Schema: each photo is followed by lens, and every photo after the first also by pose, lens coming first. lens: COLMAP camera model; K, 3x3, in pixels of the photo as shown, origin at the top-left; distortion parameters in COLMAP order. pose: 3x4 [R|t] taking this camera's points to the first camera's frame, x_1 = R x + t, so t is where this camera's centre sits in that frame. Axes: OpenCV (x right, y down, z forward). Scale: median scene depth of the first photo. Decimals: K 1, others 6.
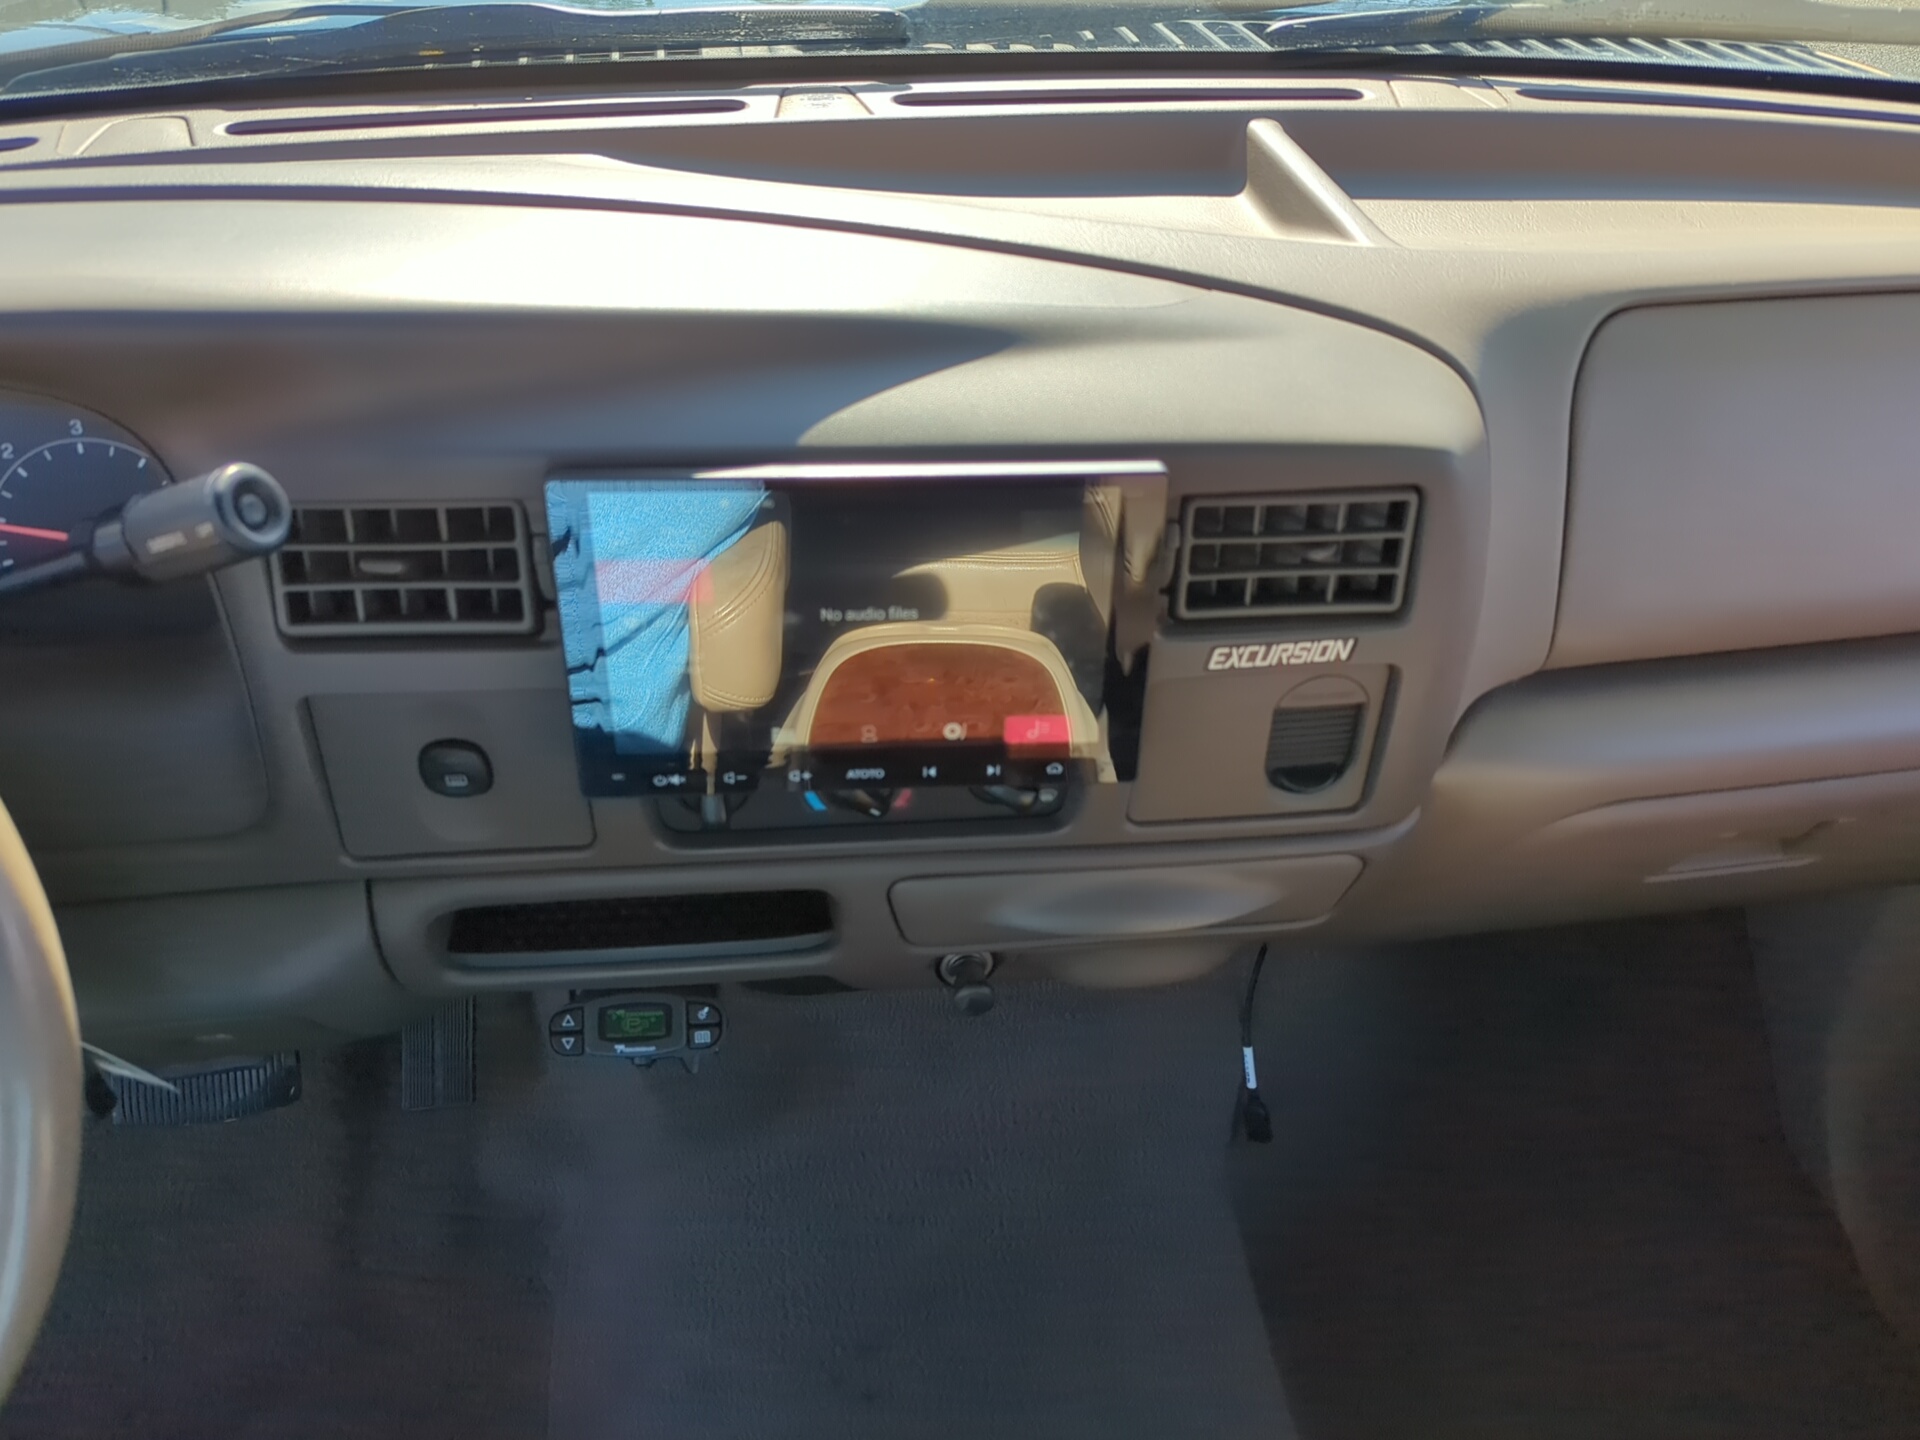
lens RADIAL K [[1564.5, 0, 934.1], [0, 1564.5, 722.2], [0, 0, 1]] dist [0.032698, 0.003053]
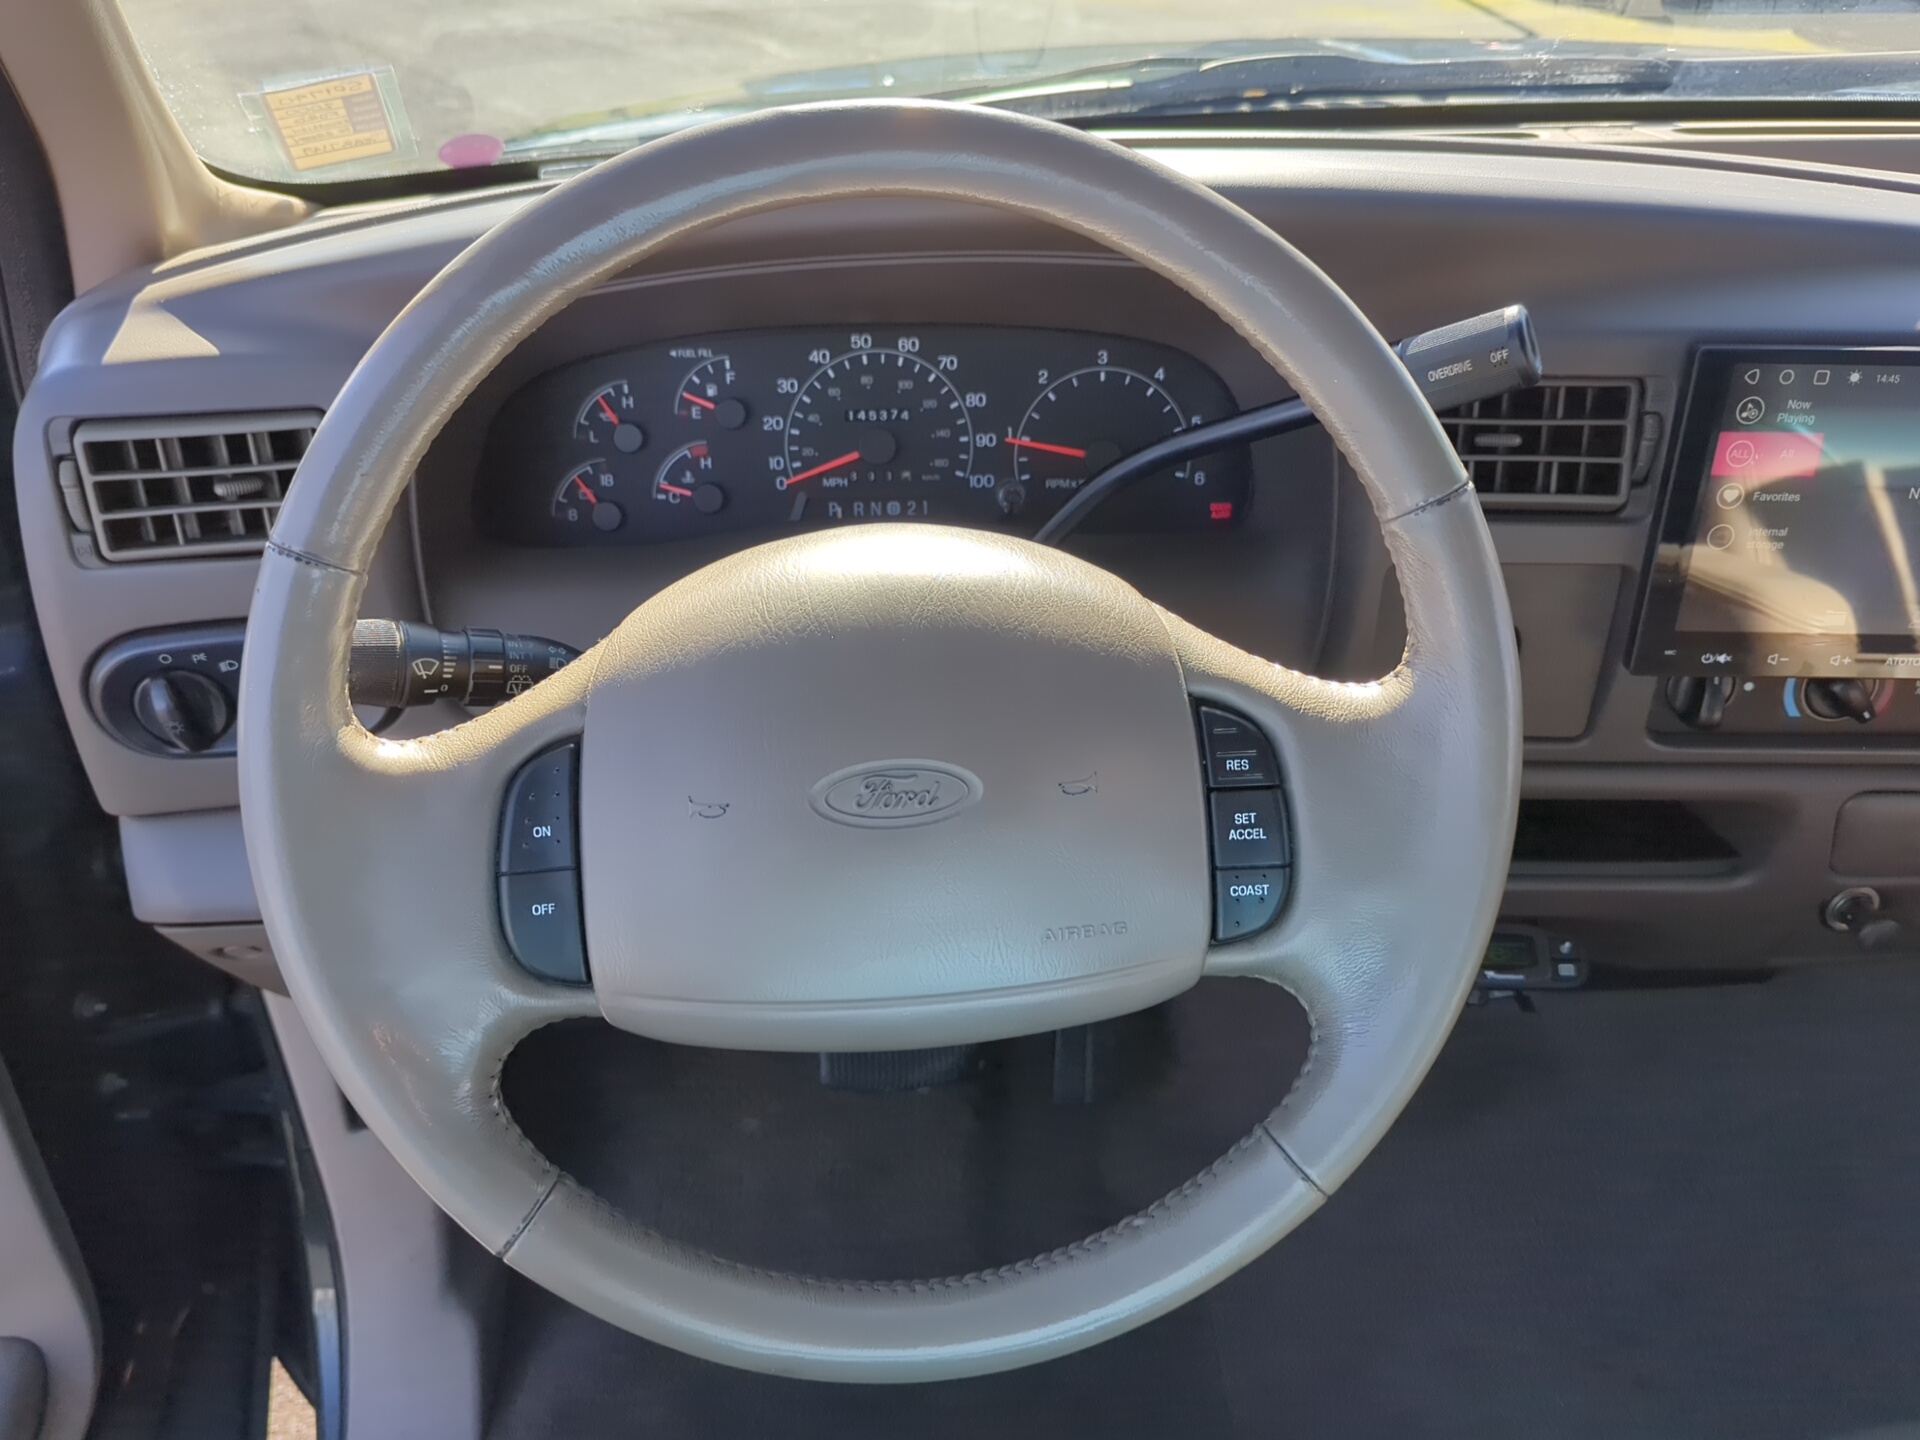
lens RADIAL K [[1564.1, 0, 957.6], [0, 1564.1, 760.0], [0, 0, 1]] dist [0.072476, -0.144604]
pose [[0.994375, 0.038055, -0.098845, -0.519377], [-0.047822, 0.993997, -0.098402, 0.213662], [0.094507, 0.102576, 0.990226, -0.092367]]
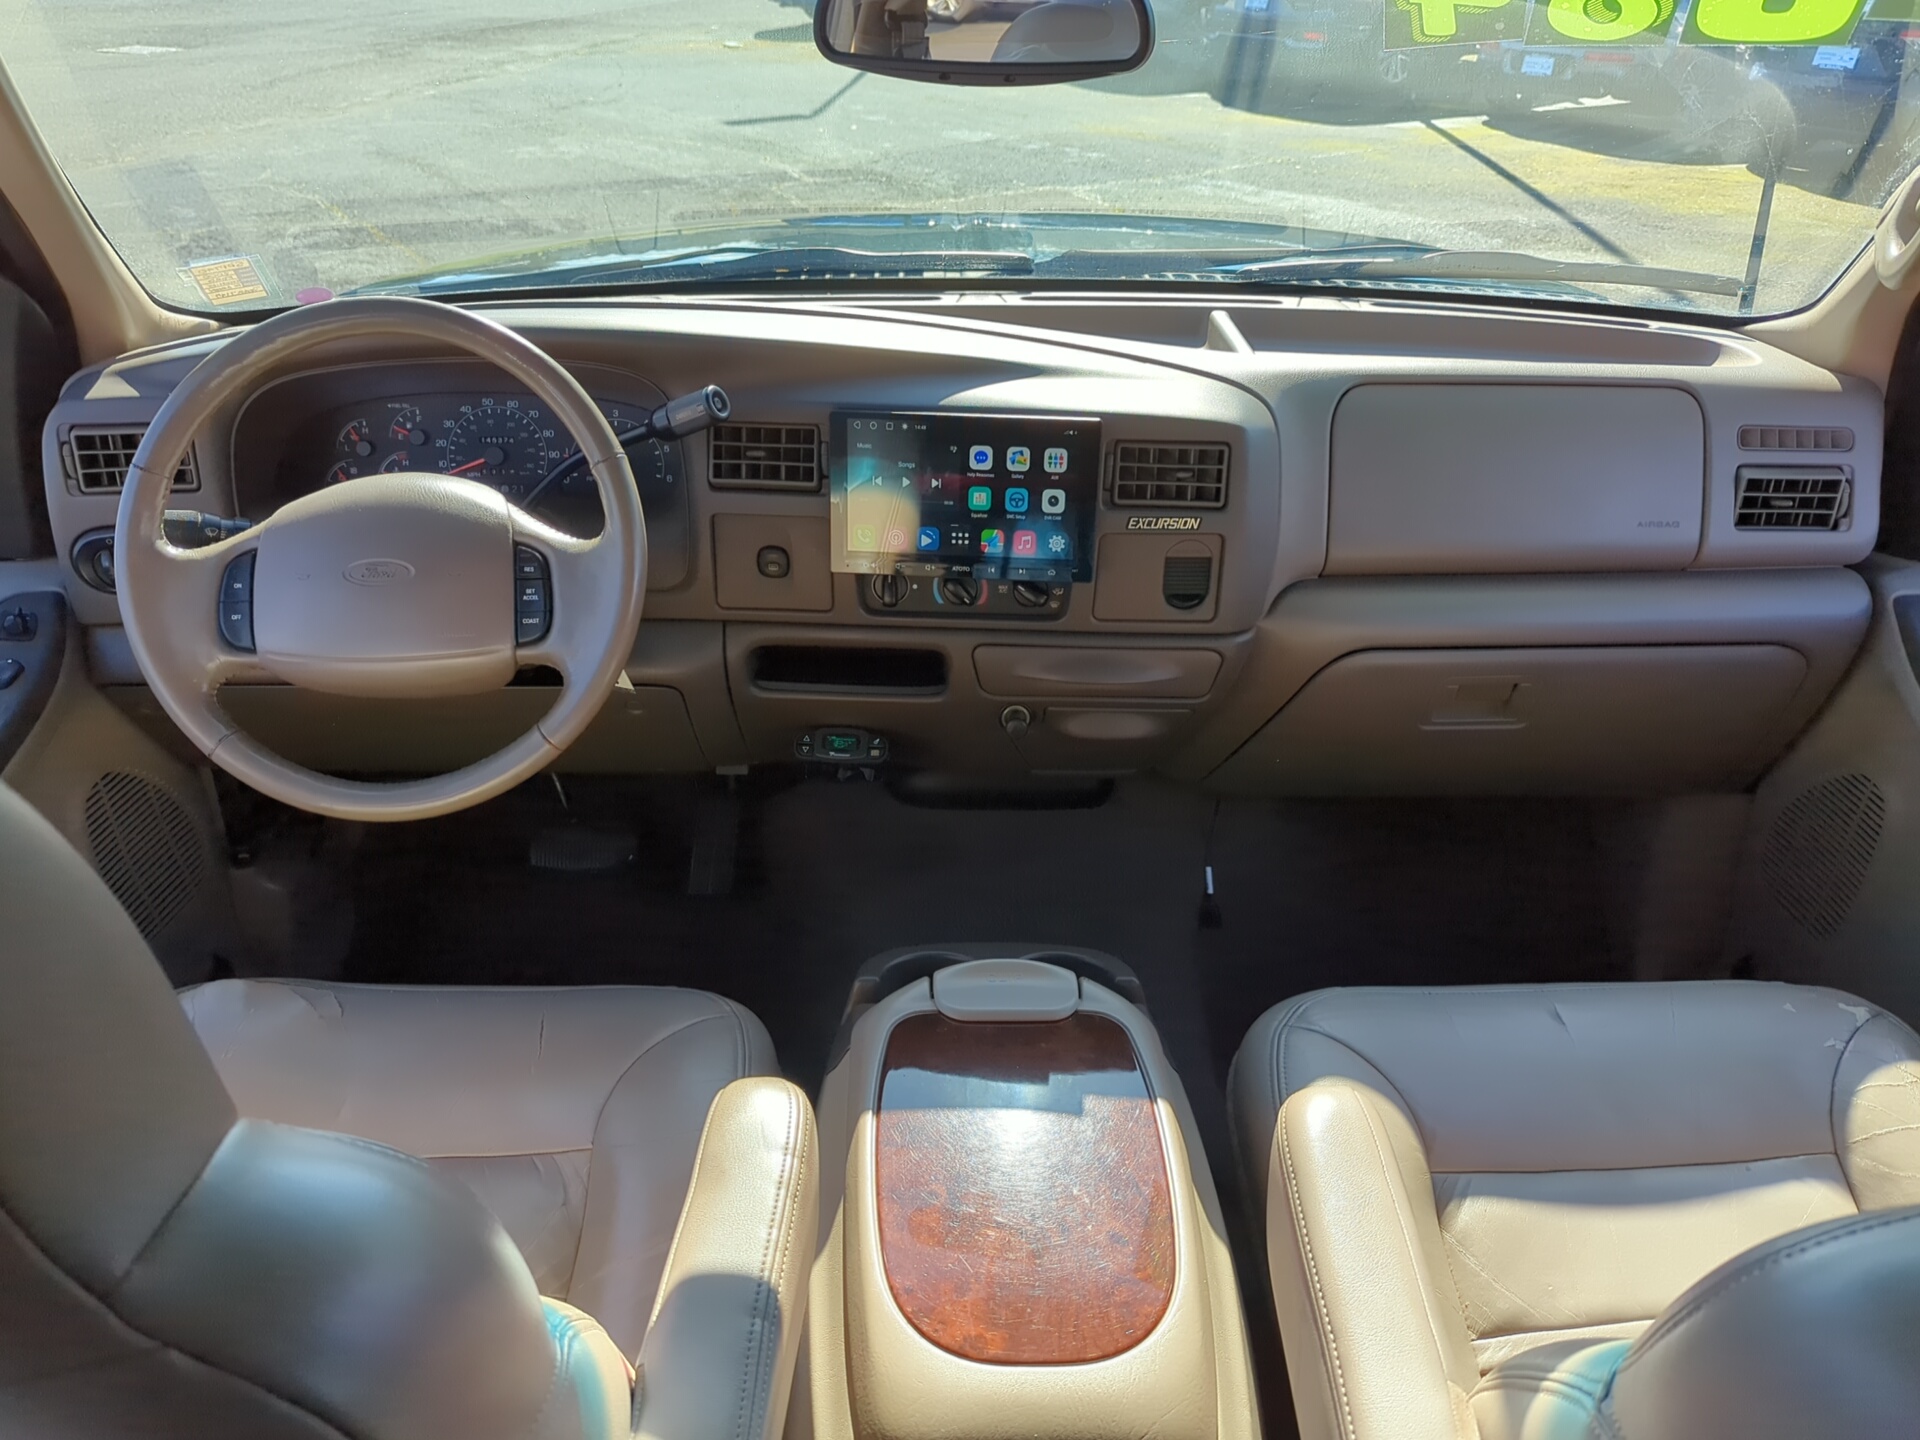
lens RADIAL K [[1539.6, 0, 950.7], [0, 1539.6, 758.7], [0, 0, 1]] dist [0.007577, 0.001146]
pose [[0.989951, 0.061402, -0.127382, 0.203426], [-0.080892, 0.984759, -0.153966, 0.557339], [0.115987, 0.162723, 0.979831, -0.915954]]
